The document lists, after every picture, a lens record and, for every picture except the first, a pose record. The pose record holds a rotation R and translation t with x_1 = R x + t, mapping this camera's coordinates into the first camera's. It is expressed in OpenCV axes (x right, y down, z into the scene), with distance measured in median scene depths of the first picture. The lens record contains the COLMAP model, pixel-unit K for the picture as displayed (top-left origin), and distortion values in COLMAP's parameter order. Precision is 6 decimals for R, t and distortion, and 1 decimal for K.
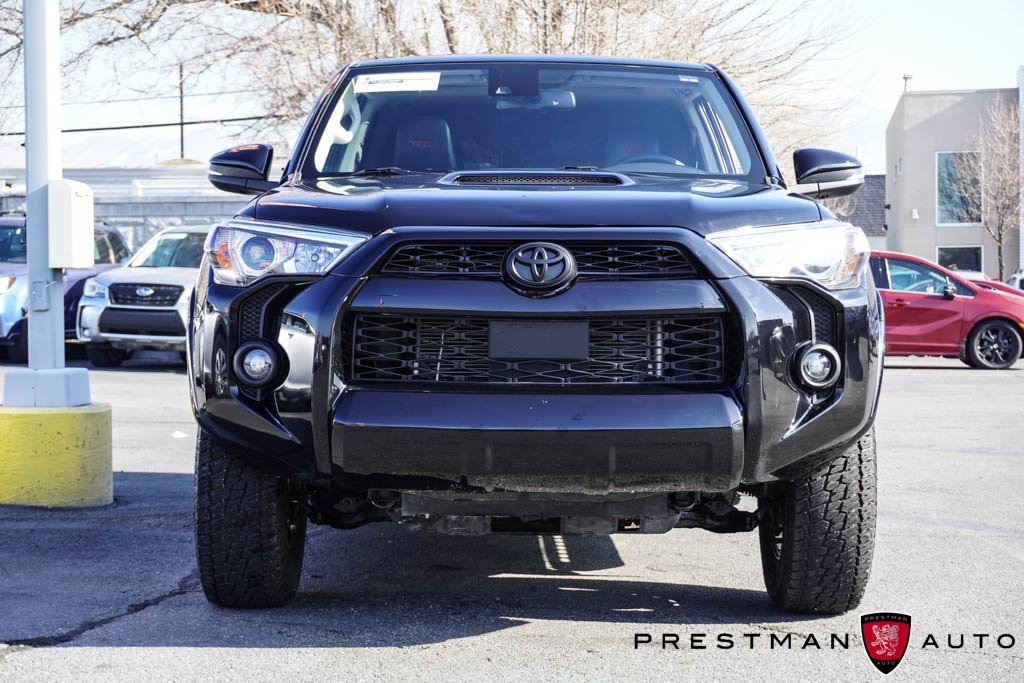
lens RADIAL K [[1936.8, 0, 512.0], [0, 1936.8, 341.5], [0, 0, 1]] dist [0.020928, 0.038061]
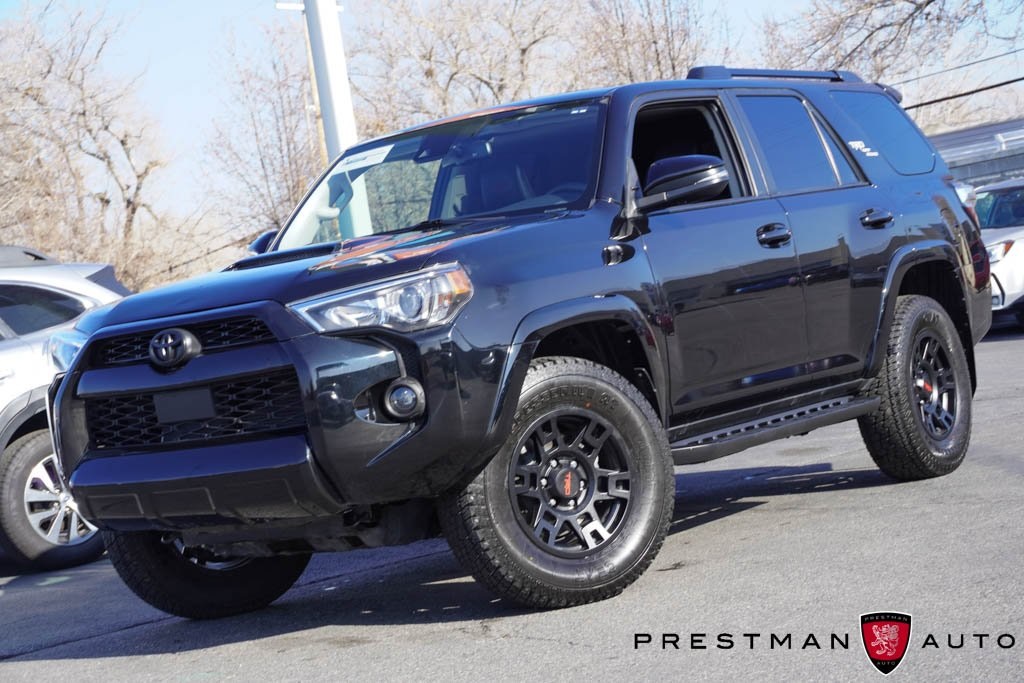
lens RADIAL K [[2113.0, 0, 512.0], [0, 2113.0, 341.5], [0, 0, 1]] dist [-0.020328, -0.004768]
pose [[0.819400, -0.120397, -0.560436, 0.954119], [0.135102, 0.990714, -0.015304, 0.007518], [0.557074, -0.063176, 0.828056, -0.010763]]
